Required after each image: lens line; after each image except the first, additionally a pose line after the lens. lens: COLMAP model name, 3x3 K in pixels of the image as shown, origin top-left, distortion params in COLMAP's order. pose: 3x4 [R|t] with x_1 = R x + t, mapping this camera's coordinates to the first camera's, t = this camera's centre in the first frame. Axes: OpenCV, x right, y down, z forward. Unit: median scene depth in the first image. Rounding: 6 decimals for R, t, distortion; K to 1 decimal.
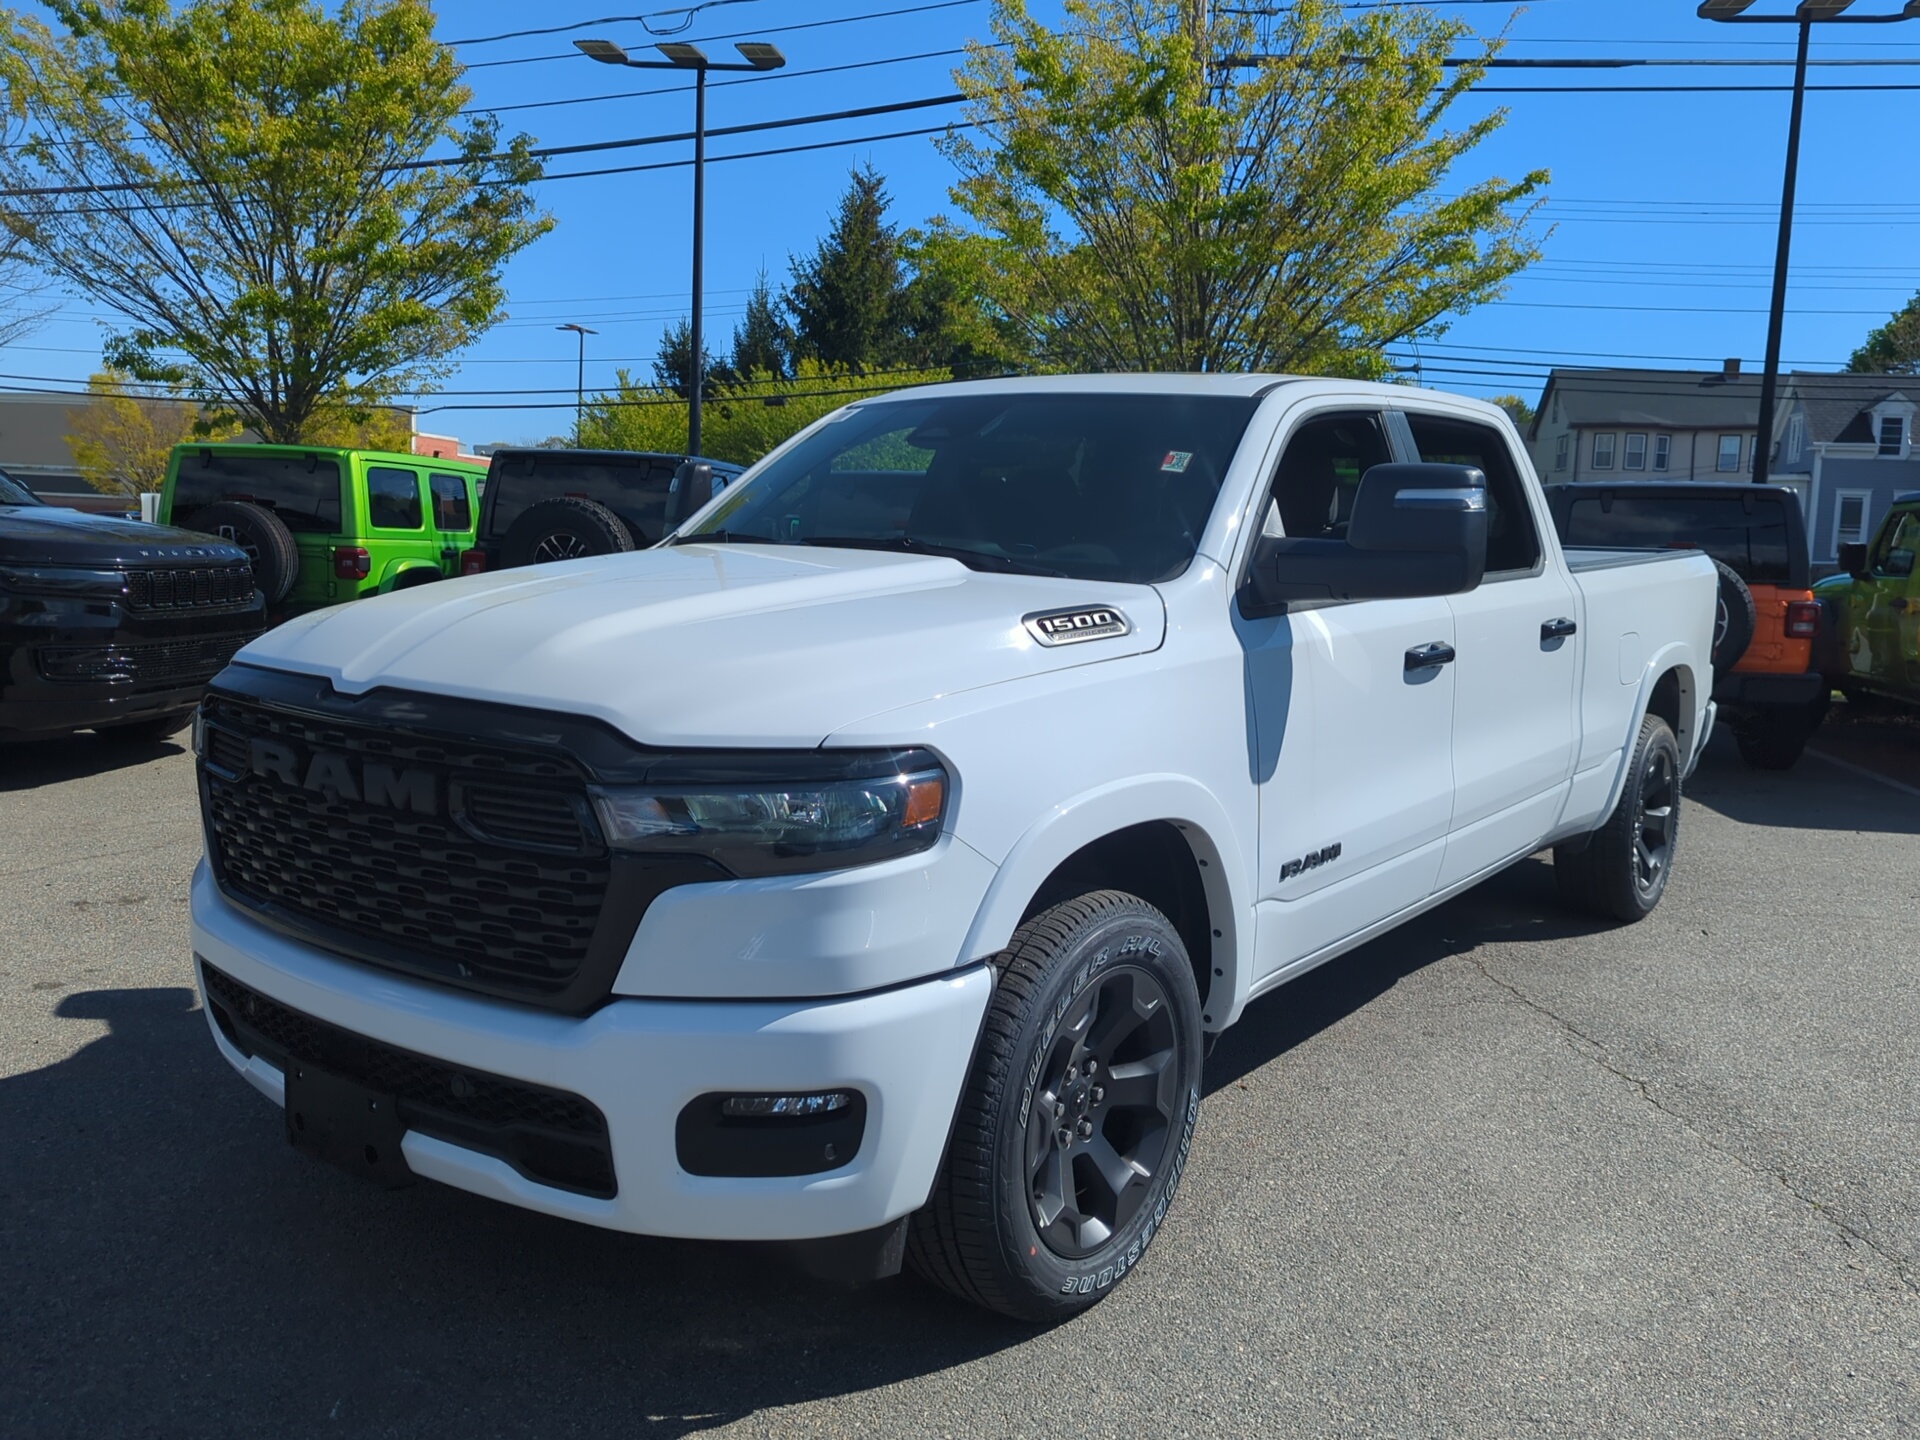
lens RADIAL K [[1563.1, 0, 975.5], [0, 1563.1, 718.4], [0, 0, 1]] dist [0.056750, -0.049927]
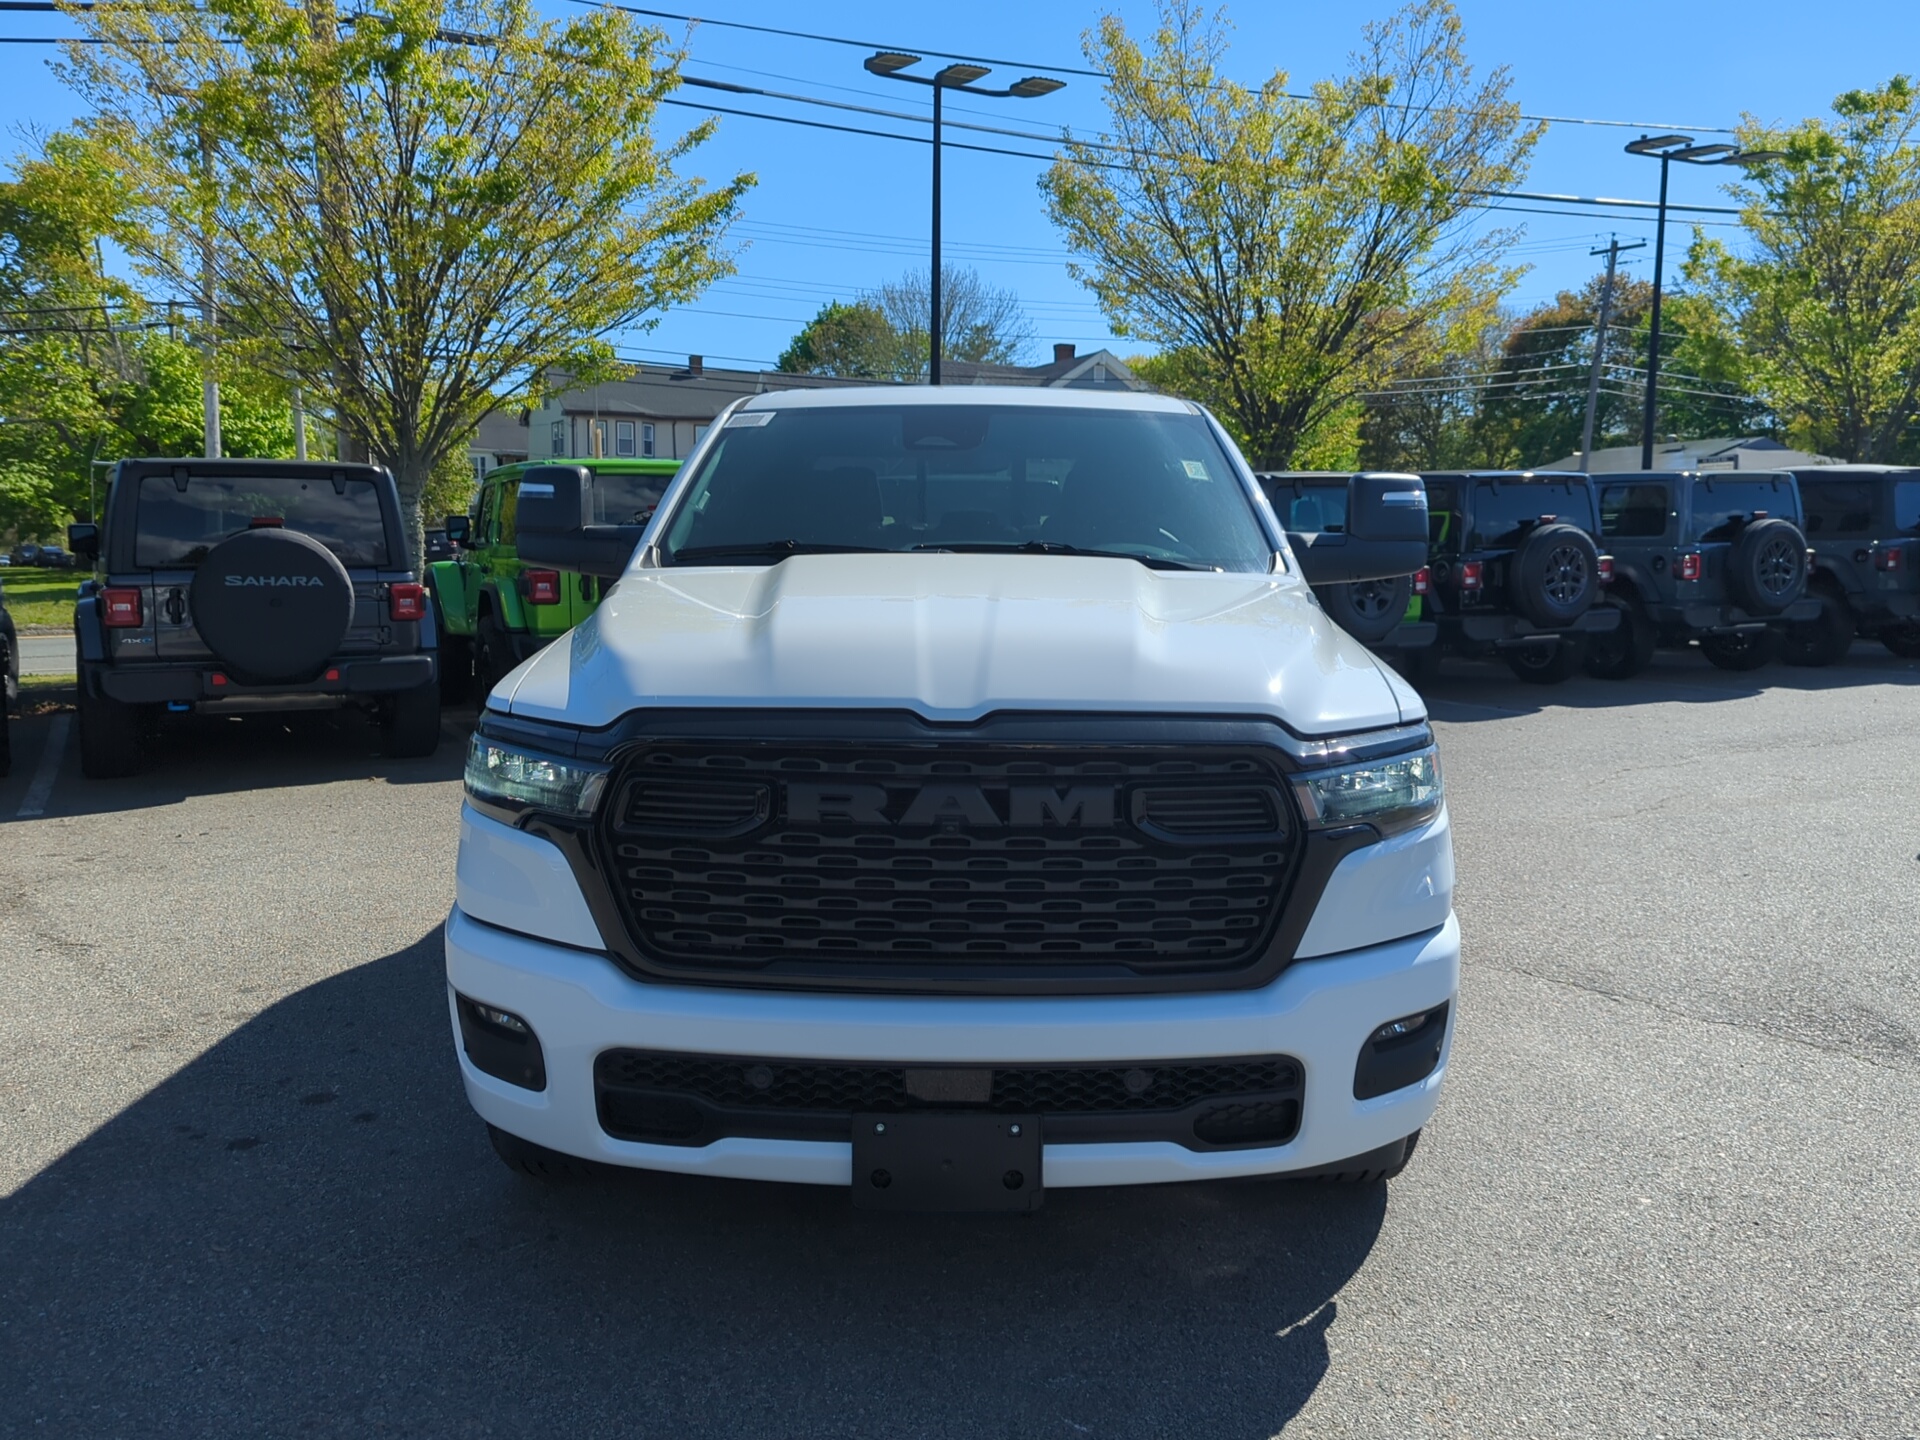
lens RADIAL K [[1565.8, 0, 975.5], [0, 1565.8, 704.3], [0, 0, 1]] dist [0.055869, -0.021839]
pose [[0.797043, -0.091280, 0.596984, -0.618662], [0.089979, 0.995427, 0.032071, -0.035941], [-0.597182, 0.028154, 0.801612, 0.134067]]
